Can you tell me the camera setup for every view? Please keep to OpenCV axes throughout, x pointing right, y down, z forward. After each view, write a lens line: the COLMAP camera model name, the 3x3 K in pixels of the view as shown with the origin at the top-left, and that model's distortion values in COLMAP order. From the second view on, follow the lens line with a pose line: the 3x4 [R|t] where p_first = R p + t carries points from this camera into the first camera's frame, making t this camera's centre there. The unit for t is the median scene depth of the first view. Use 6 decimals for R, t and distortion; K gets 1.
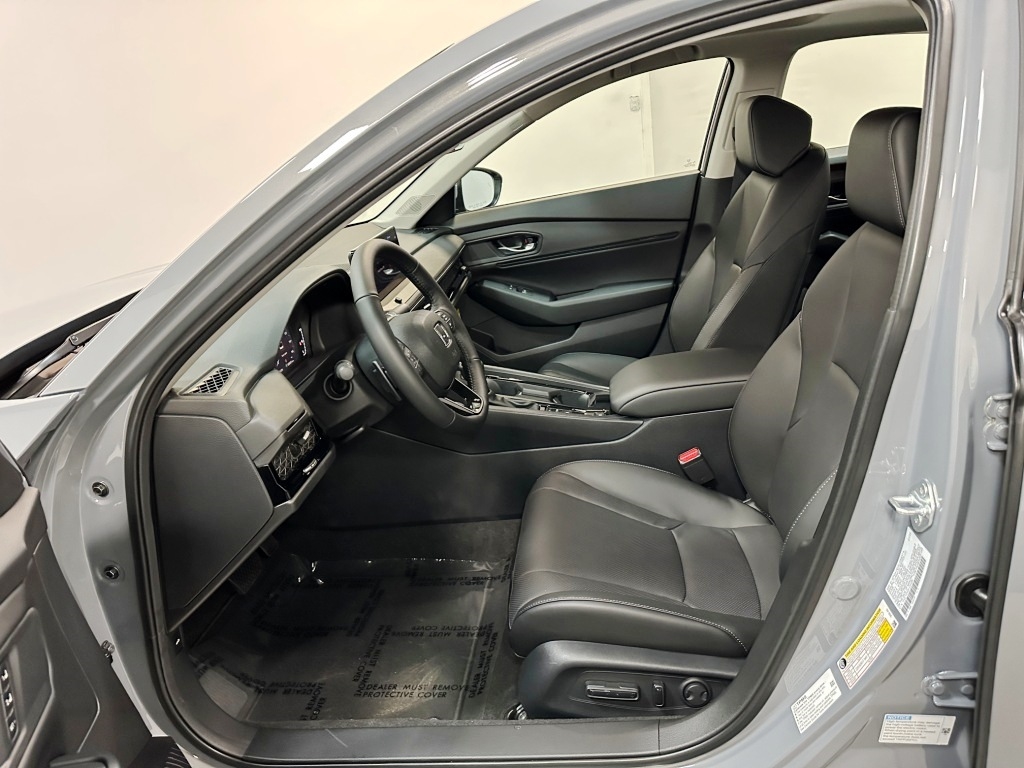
lens RADIAL K [[716.2, 0, 512.3], [0, 716.2, 382.5], [0, 0, 1]] dist [0.005852, -0.019905]
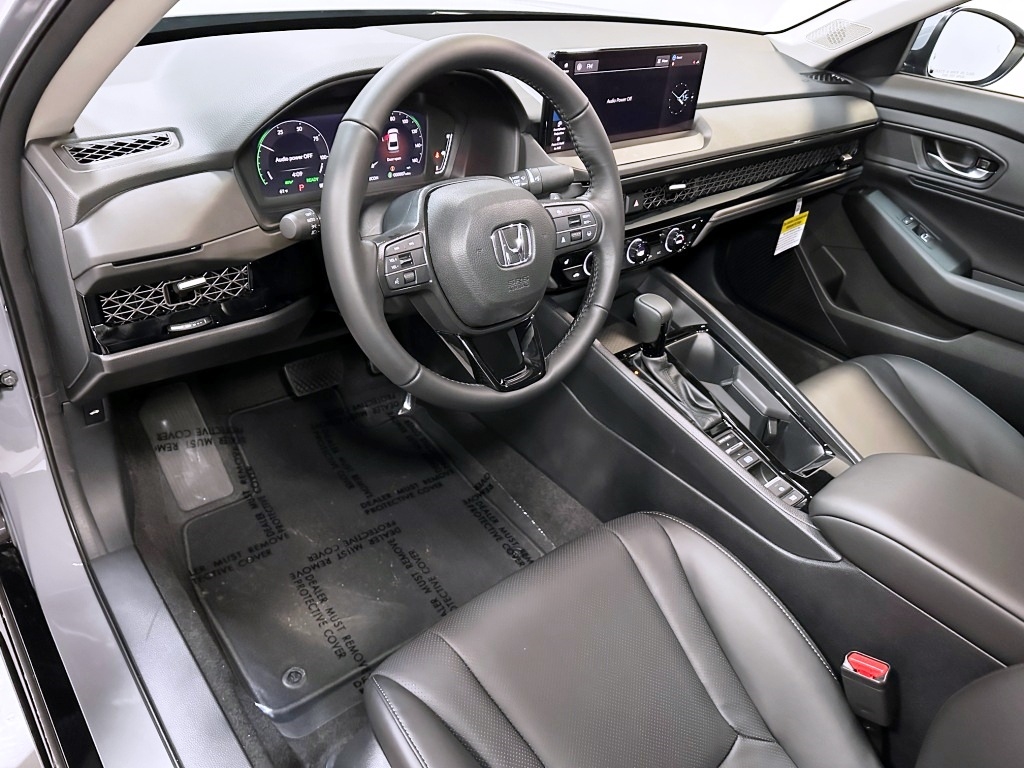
lens RADIAL K [[716.2, 0, 510.2], [0, 716.2, 386.1], [0, 0, 1]] dist [0.005852, -0.019905]
pose [[0.689470, 0.573969, -0.441803, 0.122495], [-0.433997, 0.815710, 0.382443, -0.107045], [0.579894, -0.071942, 0.811509, 0.289920]]
